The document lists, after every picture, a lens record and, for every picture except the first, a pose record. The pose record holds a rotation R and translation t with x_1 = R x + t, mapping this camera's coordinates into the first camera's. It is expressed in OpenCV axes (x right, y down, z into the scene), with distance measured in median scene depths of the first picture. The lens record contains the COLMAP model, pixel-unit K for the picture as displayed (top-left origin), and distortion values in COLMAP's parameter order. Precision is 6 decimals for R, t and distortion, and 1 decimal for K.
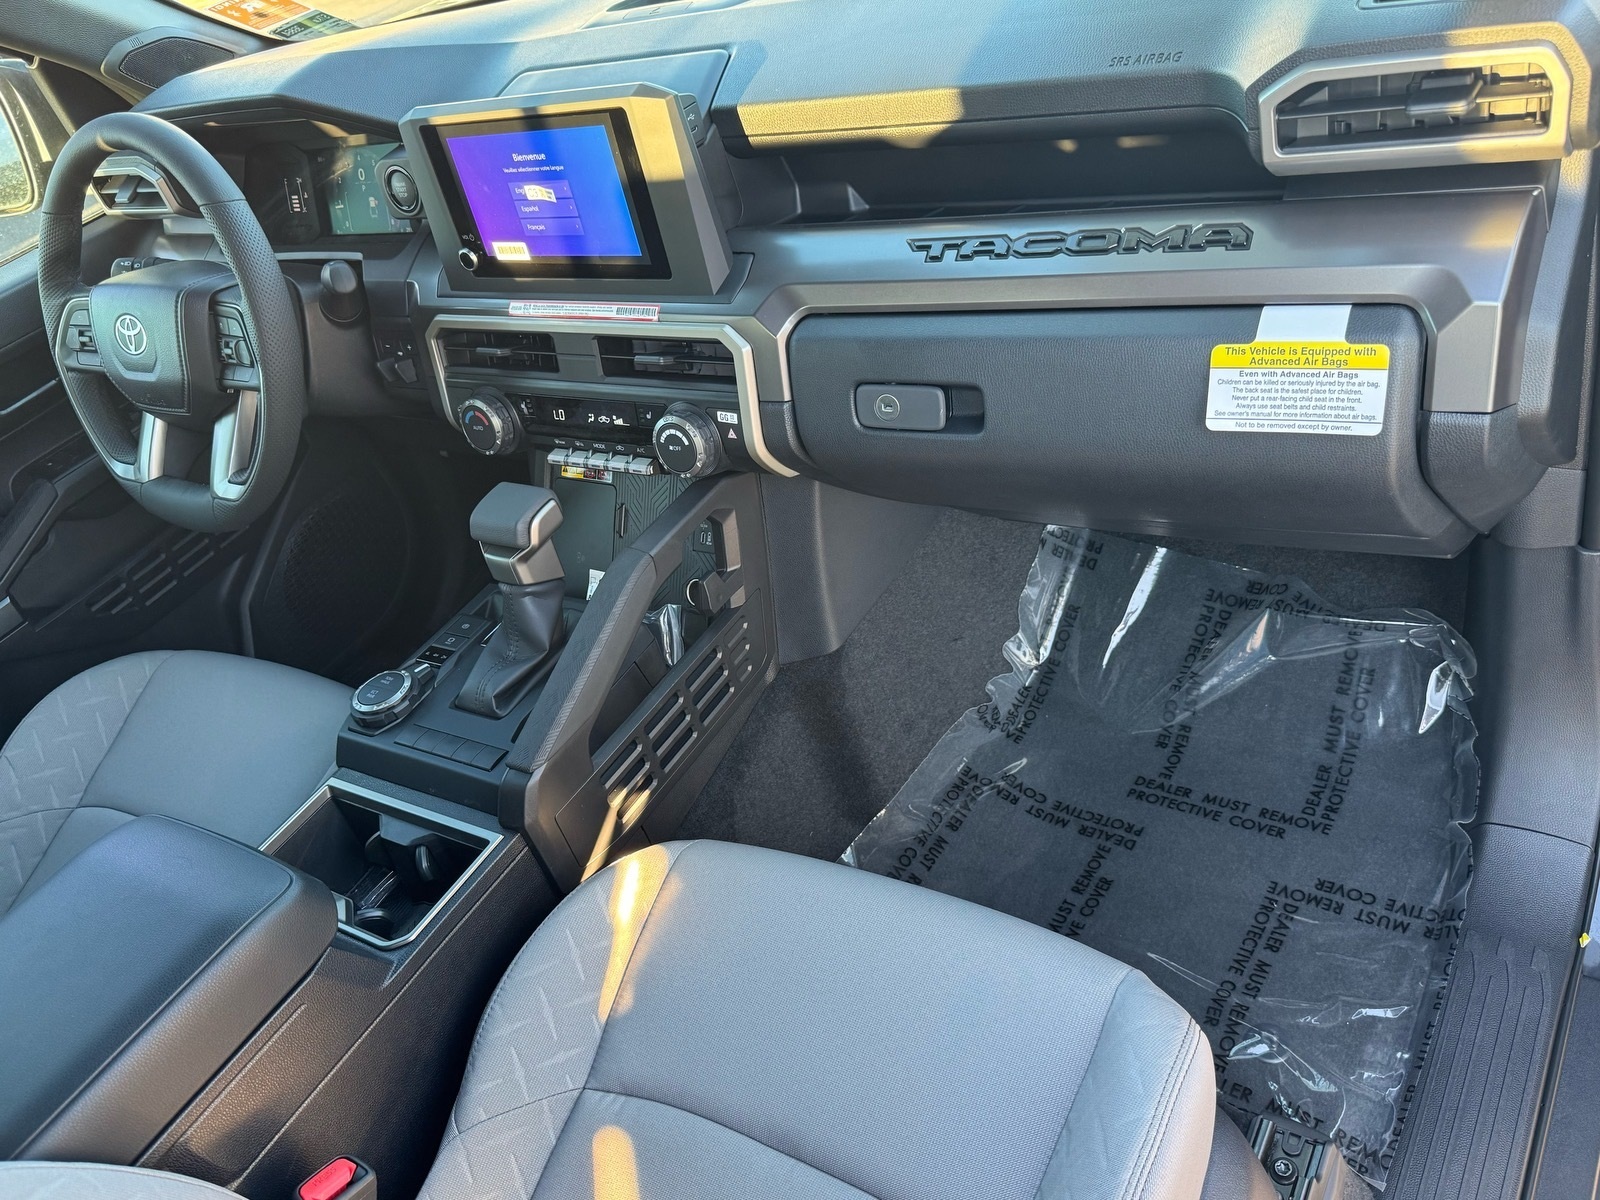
lens RADIAL K [[1299.8, 0, 786.2], [0, 1299.8, 607.7], [0, 0, 1]] dist [0.188438, -0.448176]
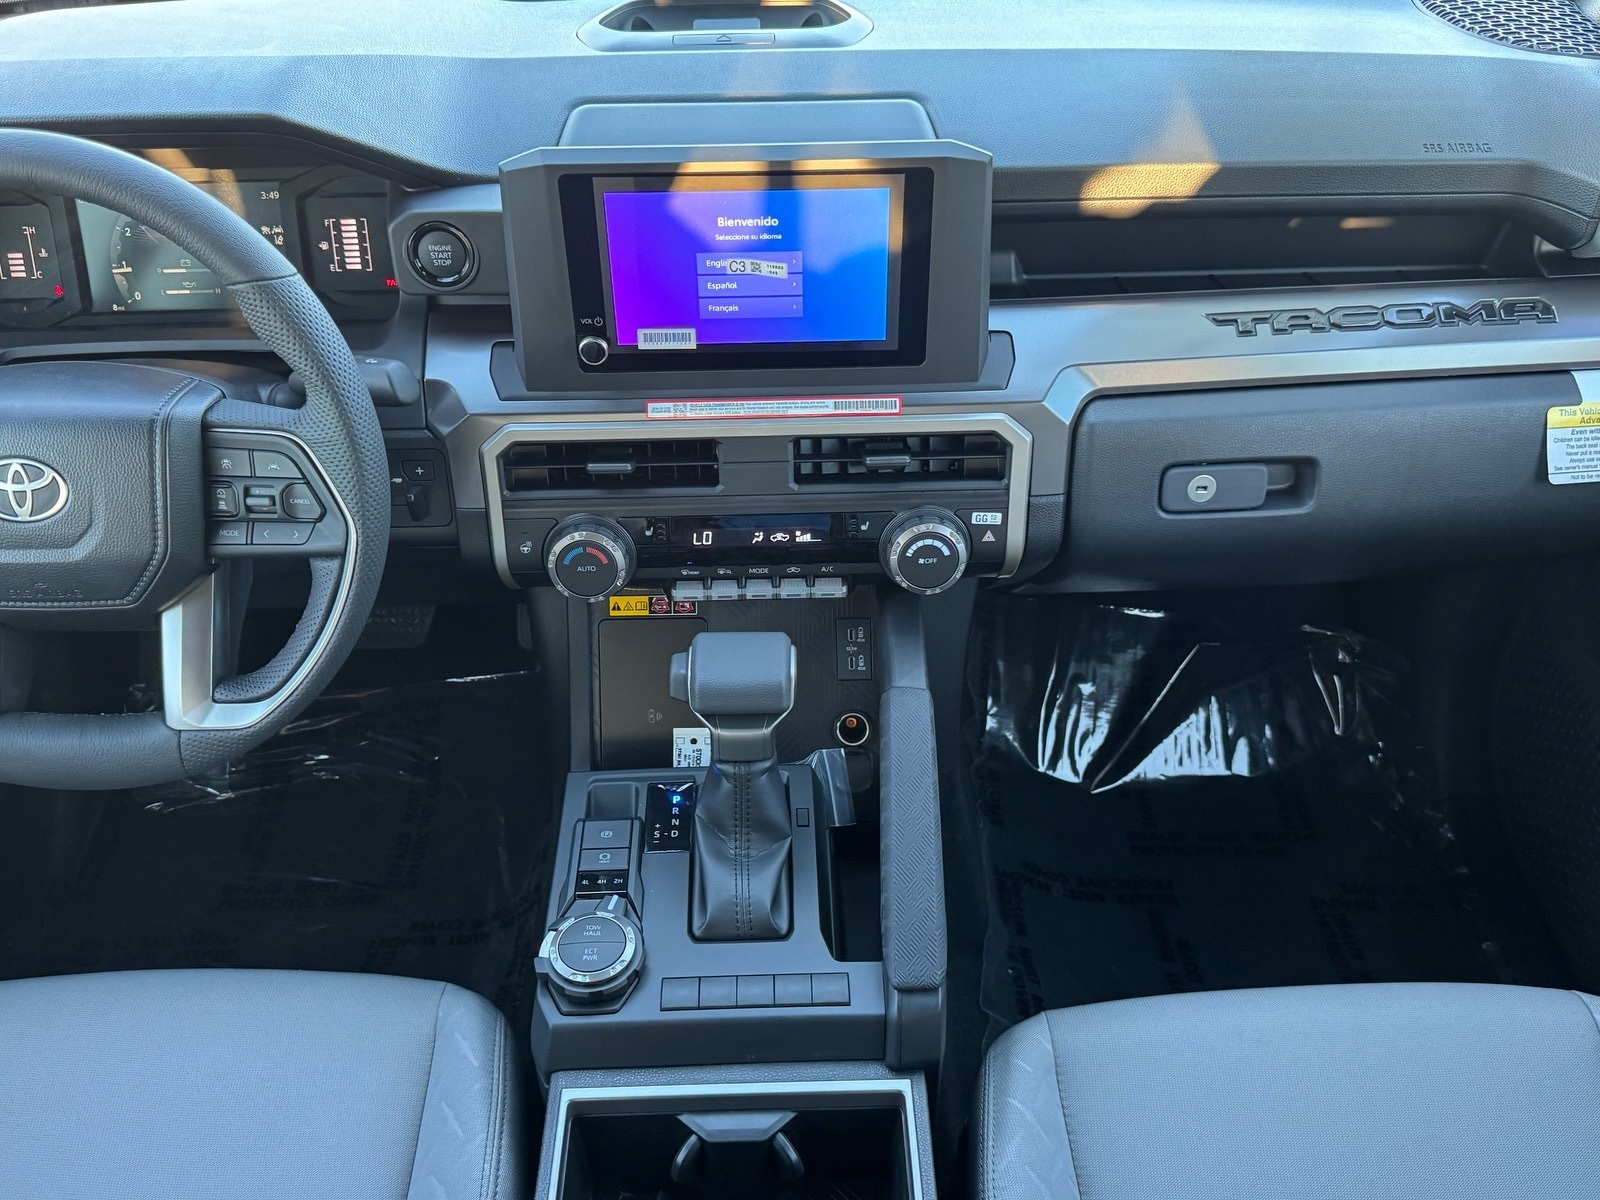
lens RADIAL K [[1440.3, 0, 800.0], [0, 1440.3, 600.0], [0, 0, 1]] dist [0.204017, -0.459470]
pose [[0.802287, -0.138328, 0.580690, -0.705722], [0.165867, 0.986131, 0.005746, -0.118030], [-0.573432, 0.091707, 0.814104, 0.294778]]
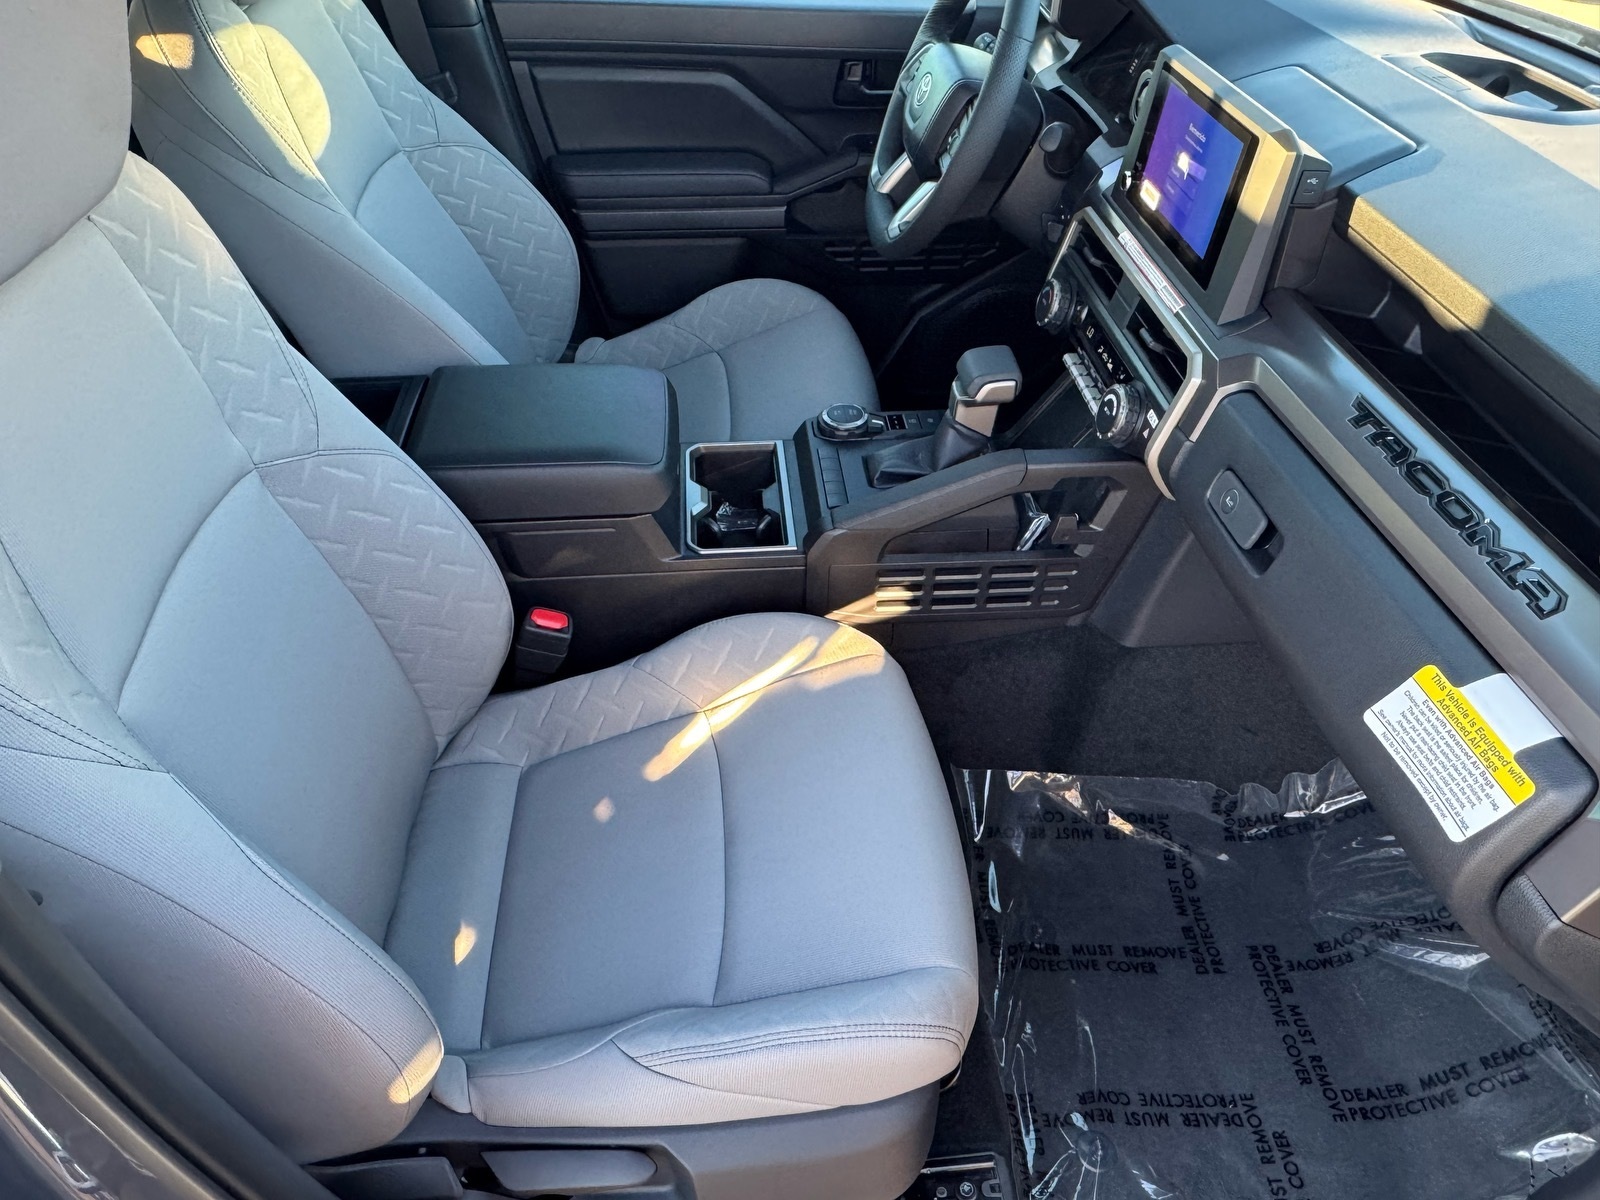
lens RADIAL K [[1110.9, 0, 762.1], [0, 1110.9, 601.9], [0, 0, 1]] dist [-0.004097, -0.001952]
pose [[0.564055, 0.708205, -0.424603, 0.280946], [-0.610450, 0.703910, 0.363128, -0.176112], [0.556051, 0.054375, 0.829368, 0.031693]]
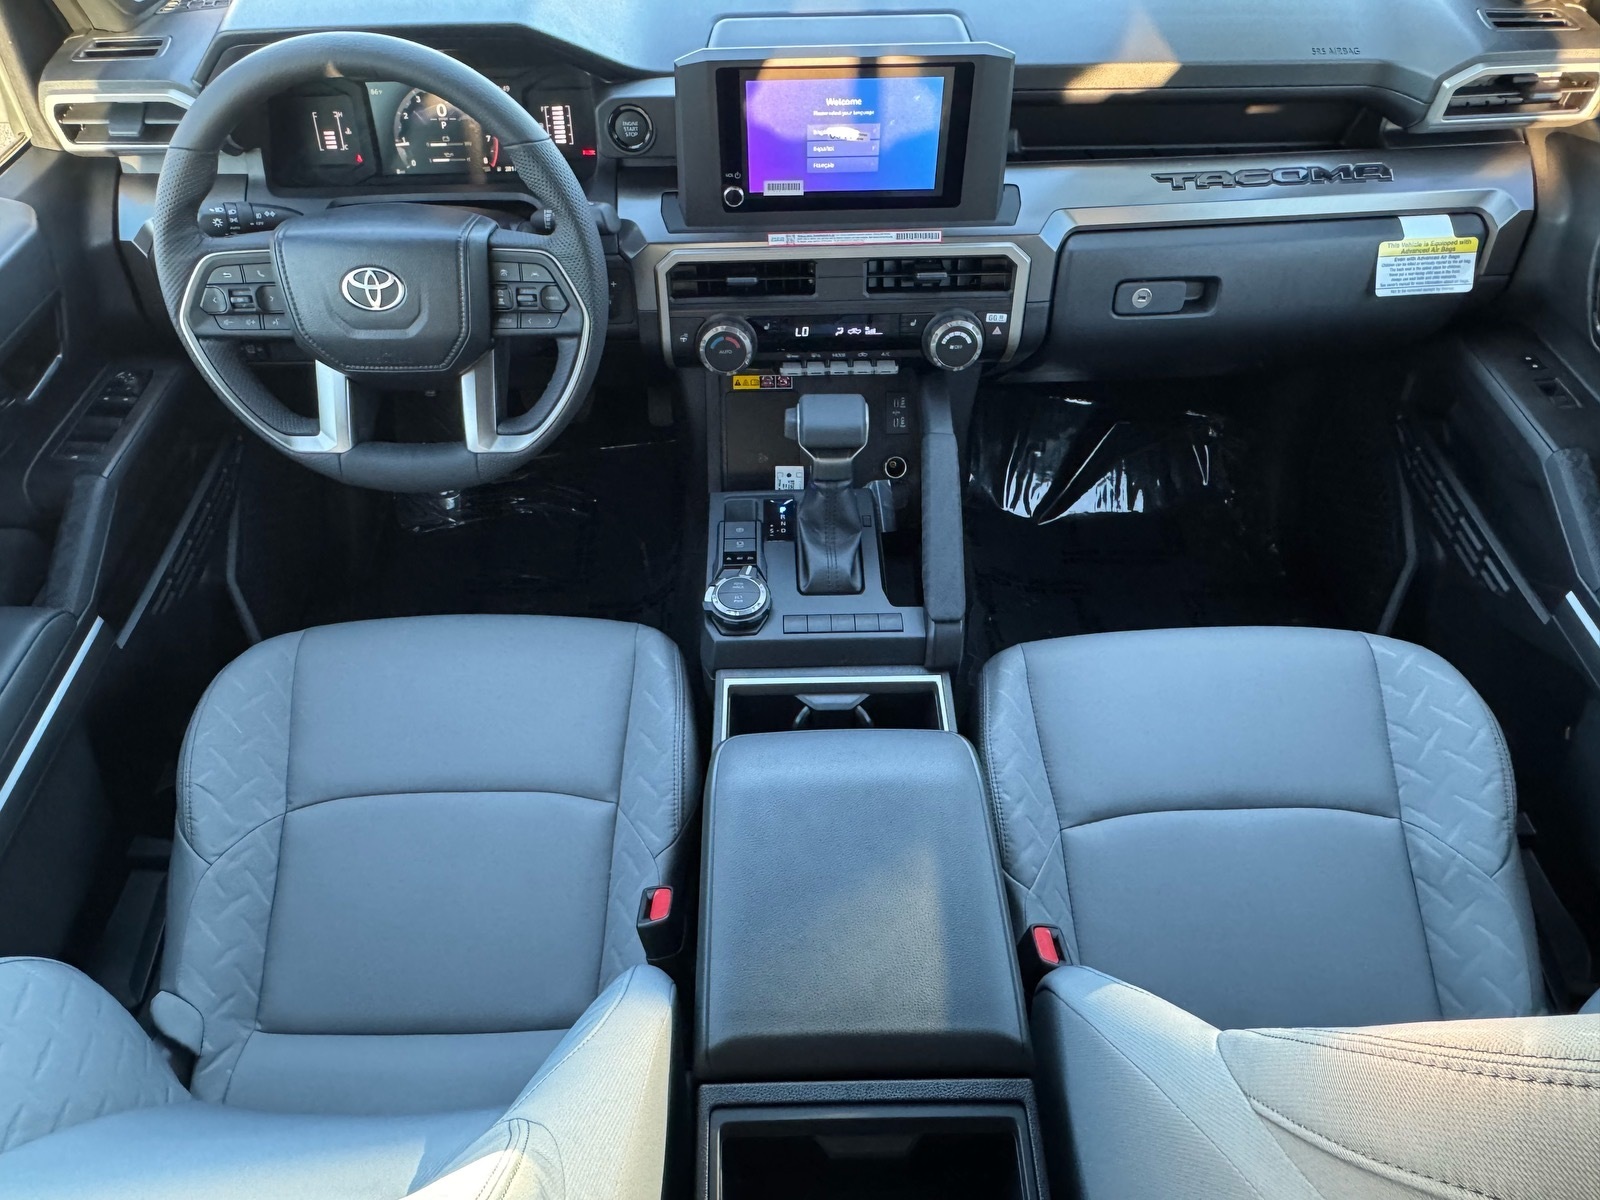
lens RADIAL K [[1037.3, 0, 780.4], [0, 1037.3, 605.5], [0, 0, 1]] dist [-0.001445, 0.001222]
pose [[0.810735, -0.231177, 0.537835, -0.820184], [0.162271, 0.971470, 0.172957, -0.082368], [-0.562474, -0.052948, 0.825118, 0.269600]]
